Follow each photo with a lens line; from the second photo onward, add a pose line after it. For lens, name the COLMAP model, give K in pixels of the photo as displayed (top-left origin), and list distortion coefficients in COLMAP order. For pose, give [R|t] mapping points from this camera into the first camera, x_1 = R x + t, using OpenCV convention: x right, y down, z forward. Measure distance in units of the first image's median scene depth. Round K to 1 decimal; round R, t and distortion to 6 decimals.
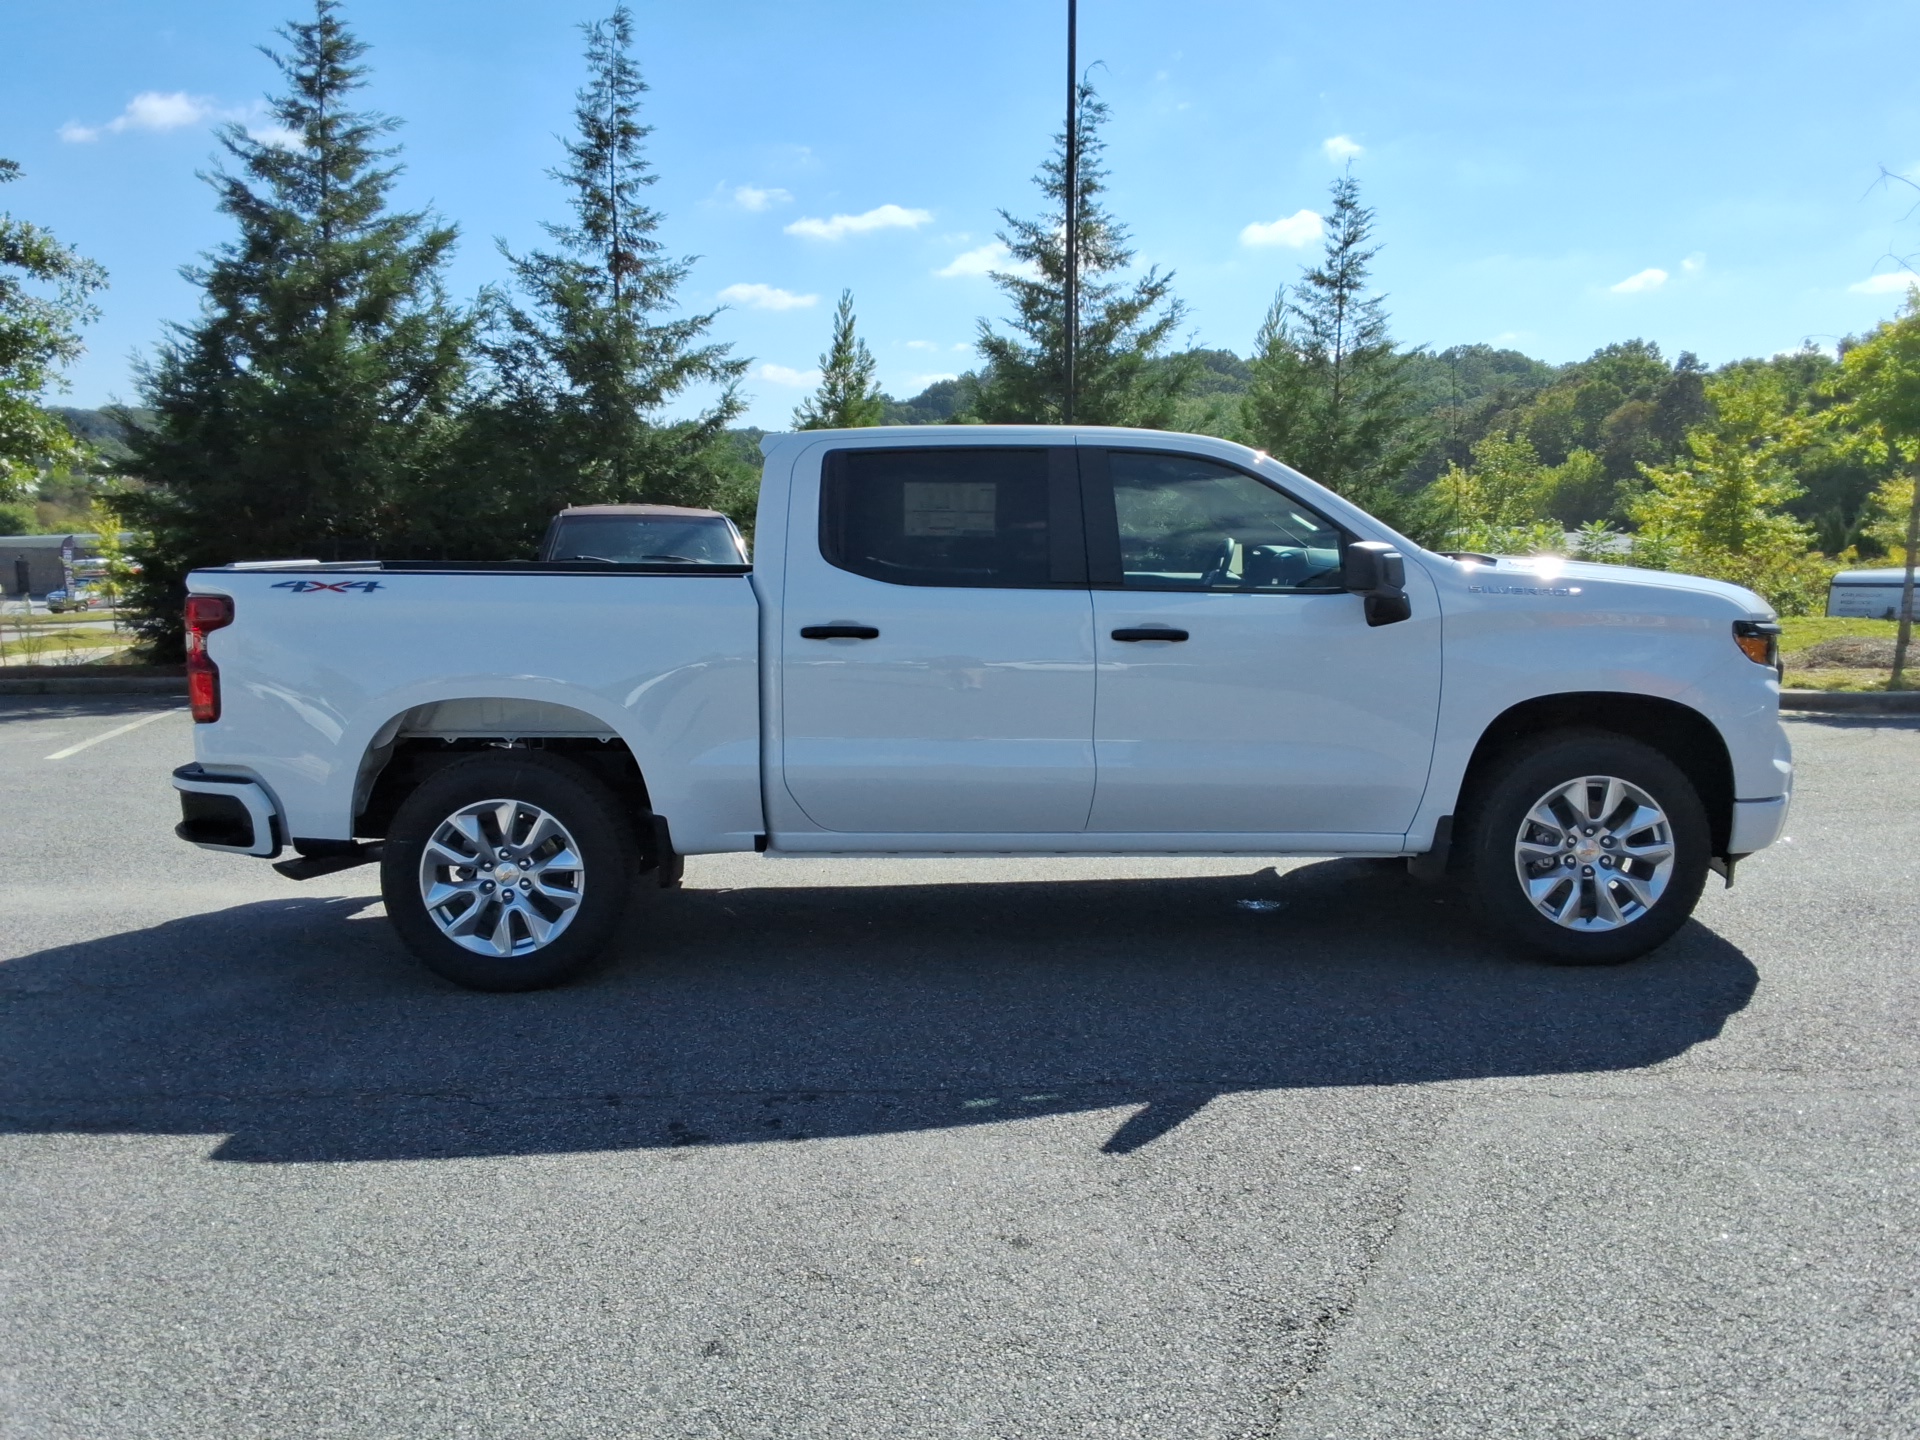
lens RADIAL K [[1535.0, 0, 968.9], [0, 1535.0, 739.4], [0, 0, 1]] dist [0.109322, -0.163323]
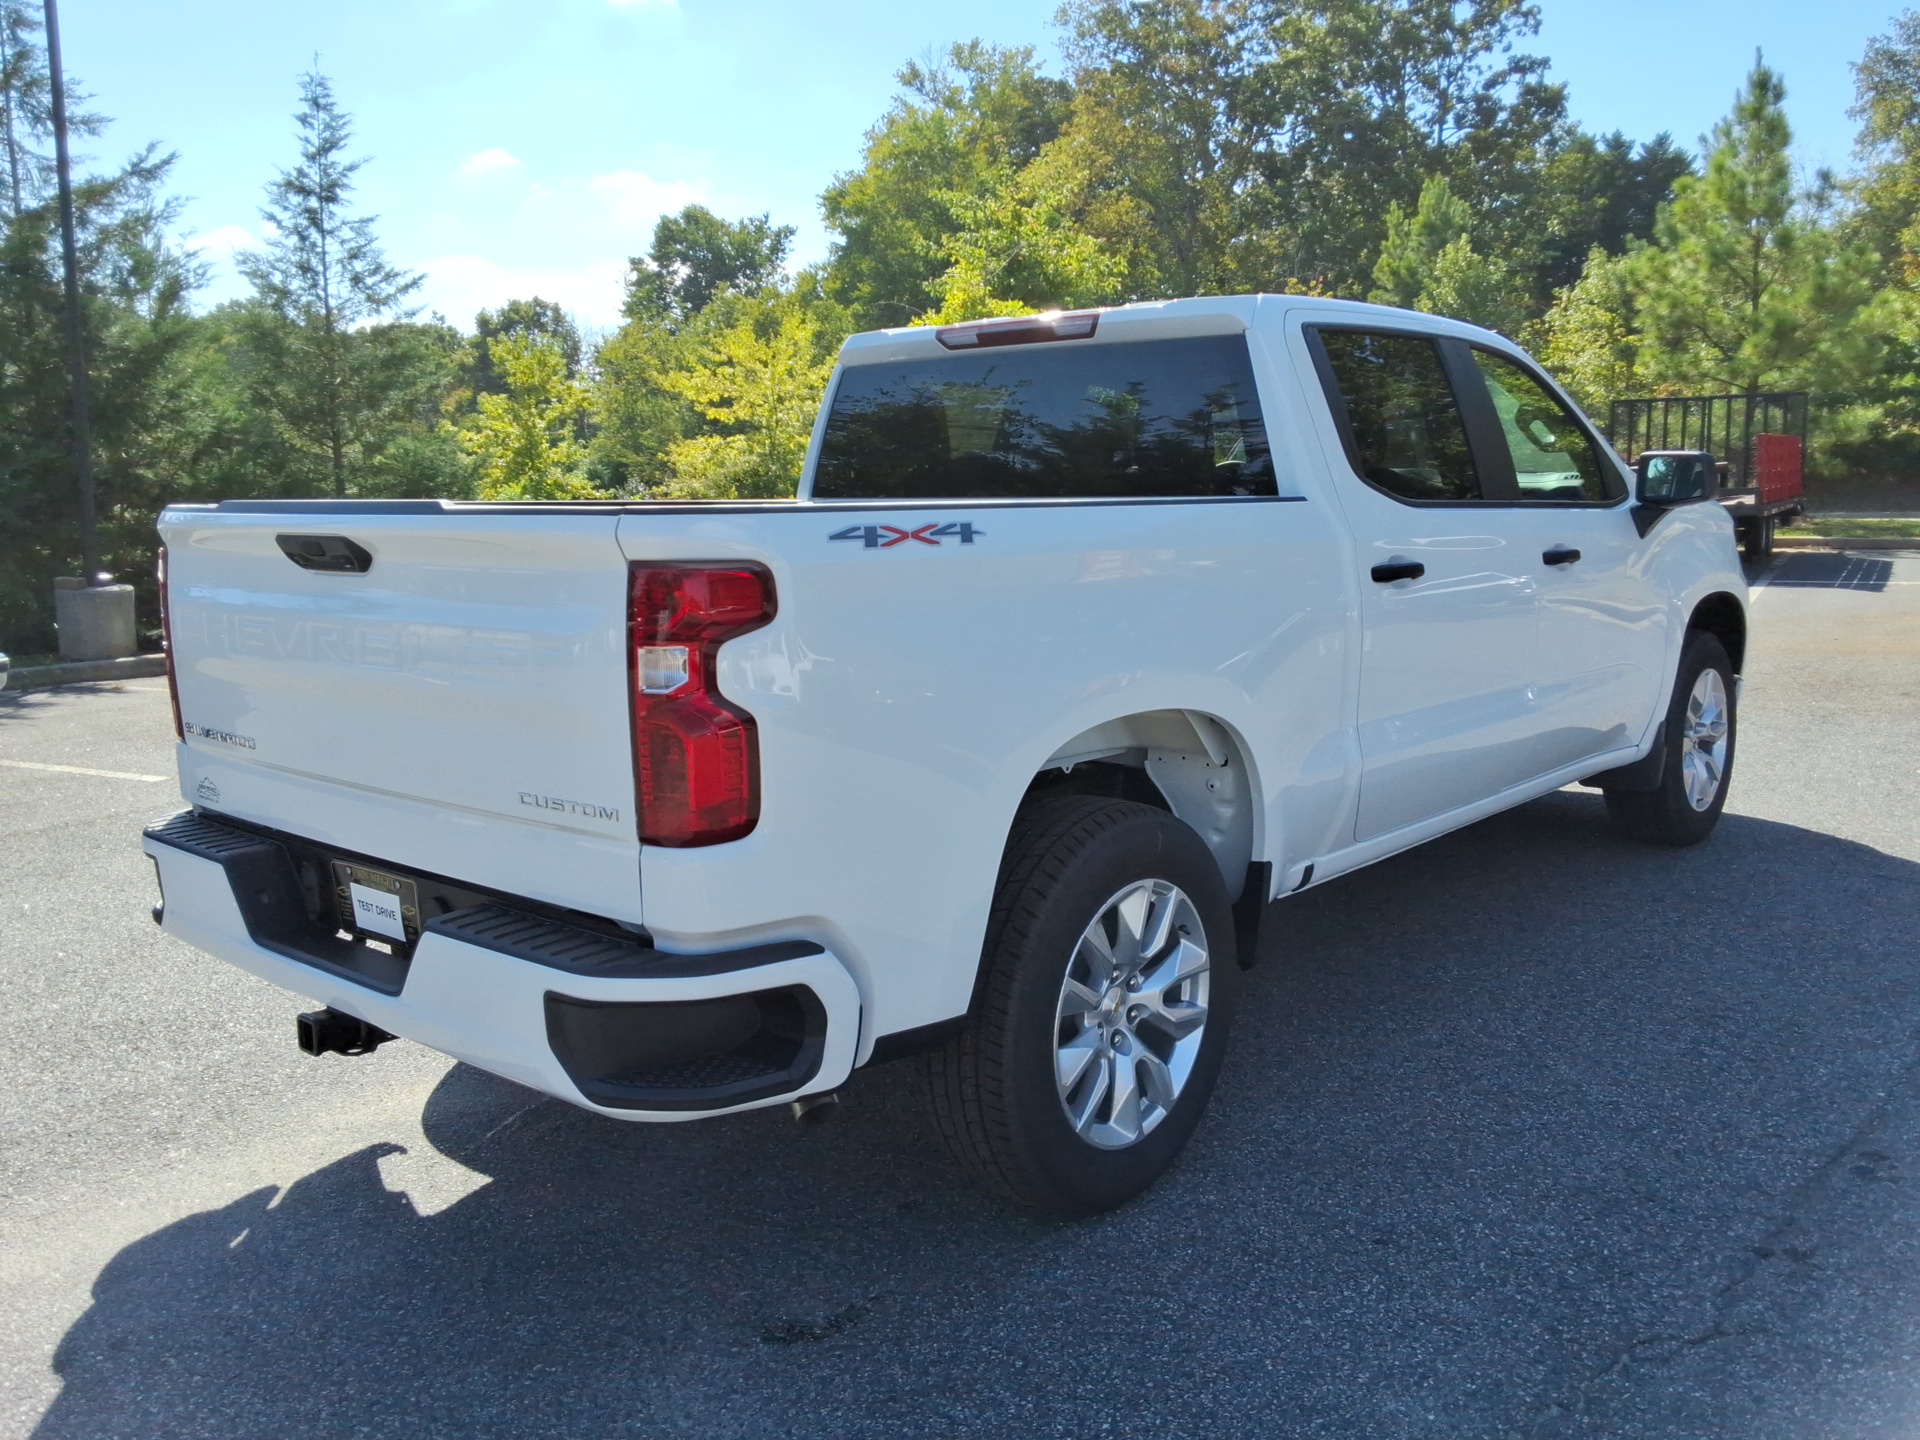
lens RADIAL K [[1535.0, 0, 984.6], [0, 1535.0, 713.8], [0, 0, 1]] dist [0.109322, -0.163323]
pose [[0.662208, -0.116884, 0.740148, -0.193501], [0.111563, 0.992129, 0.056861, -0.016458], [-0.740968, 0.044919, 0.670036, 0.161509]]
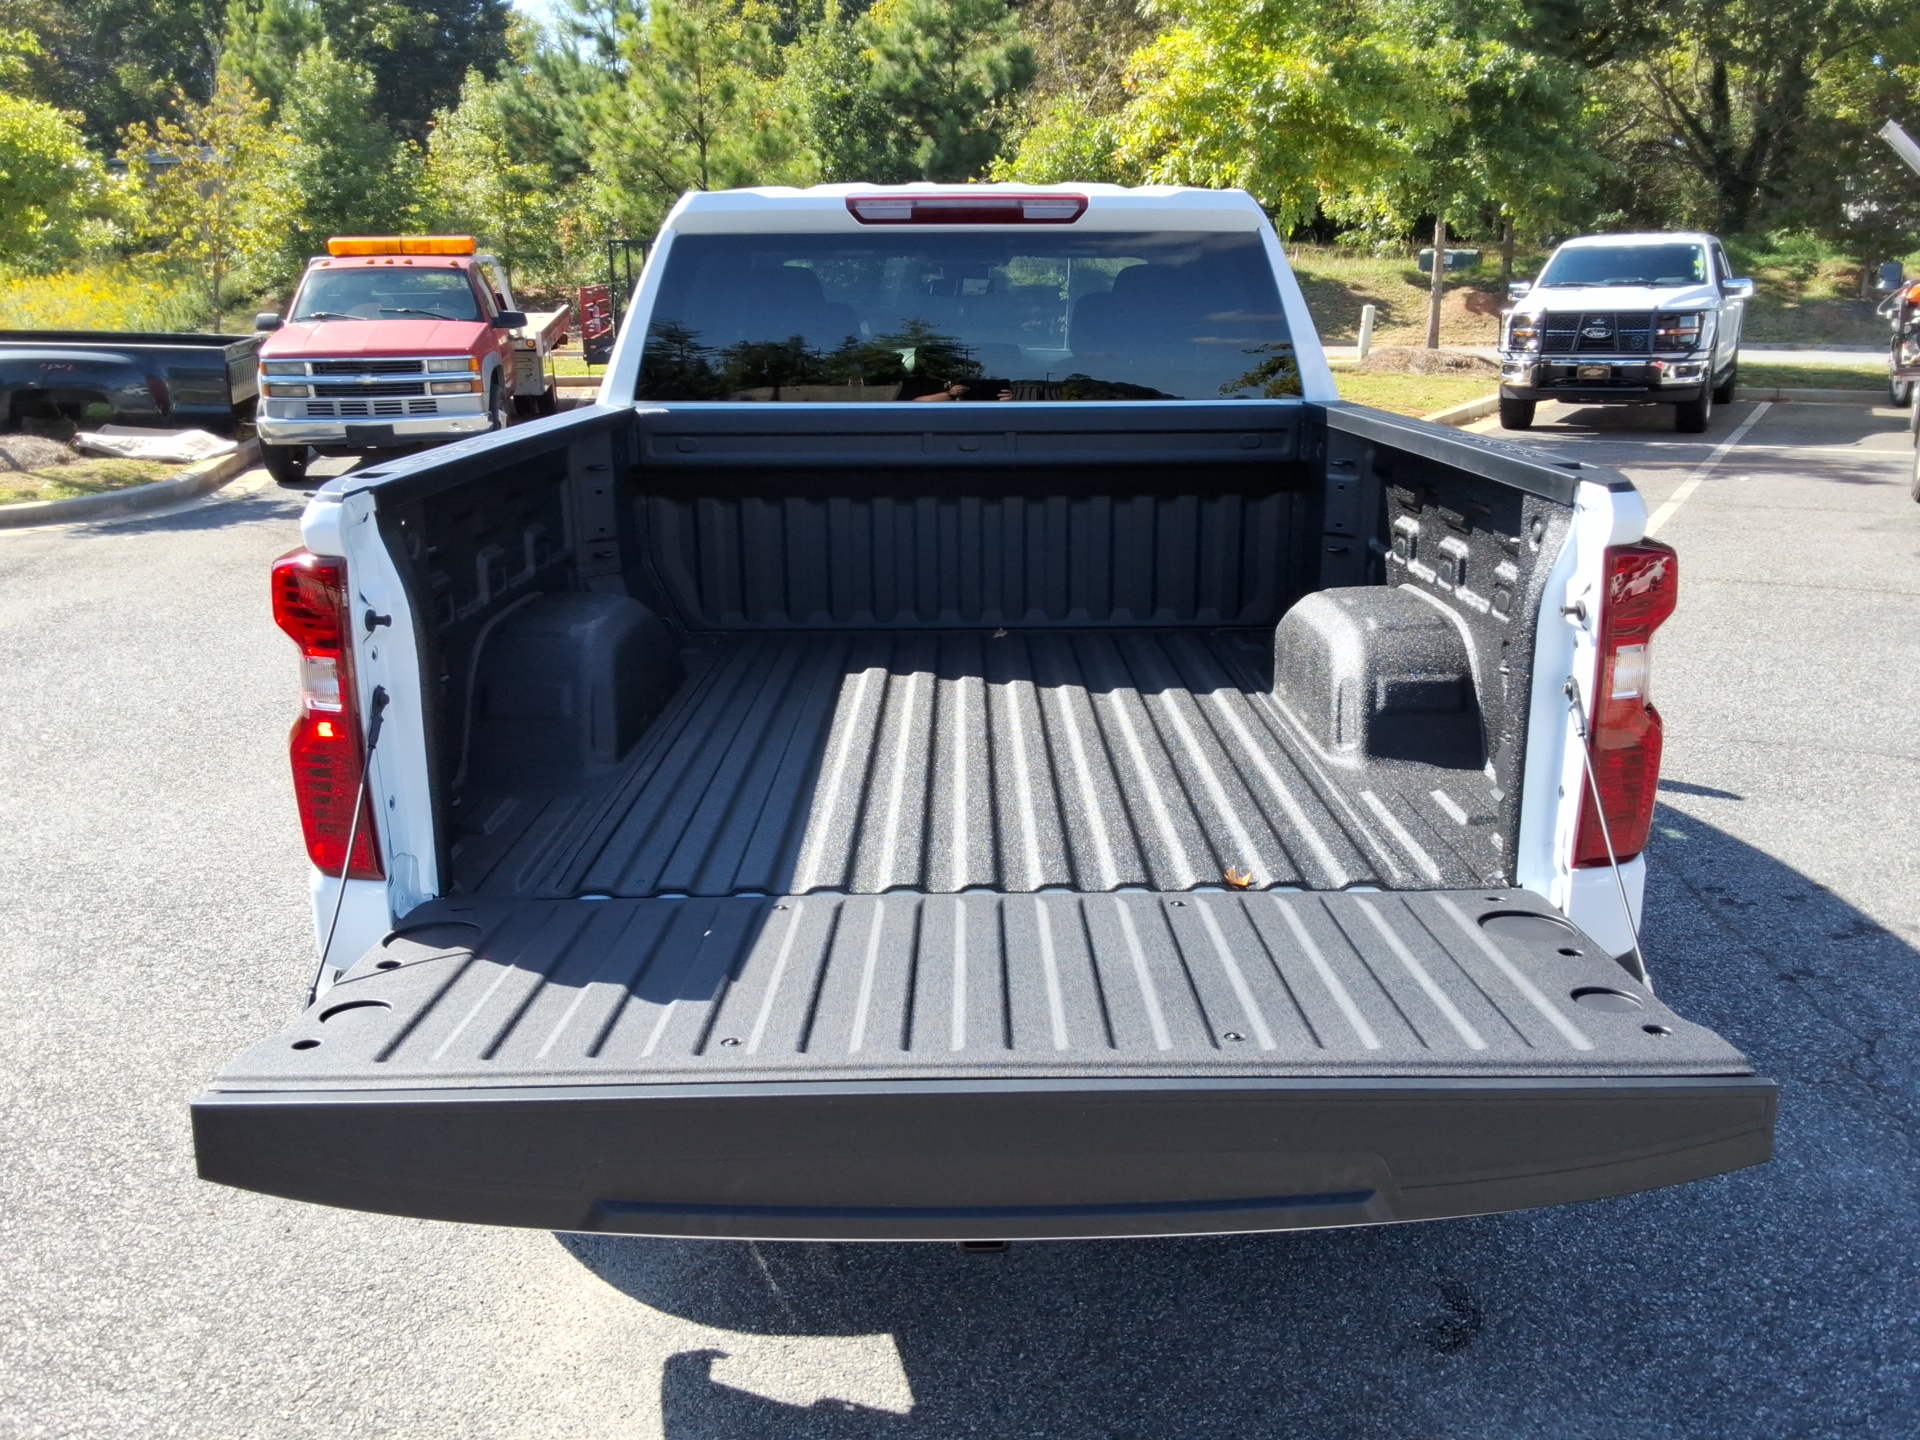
lens RADIAL K [[1535.0, 0, 982.6], [0, 1535.0, 711.1], [0, 0, 1]] dist [0.109322, -0.163323]
pose [[0.003295, -0.255314, 0.966853, -0.221569], [0.137804, 0.957749, 0.252441, -0.043577], [-0.990454, 0.132404, 0.038339, 0.290193]]
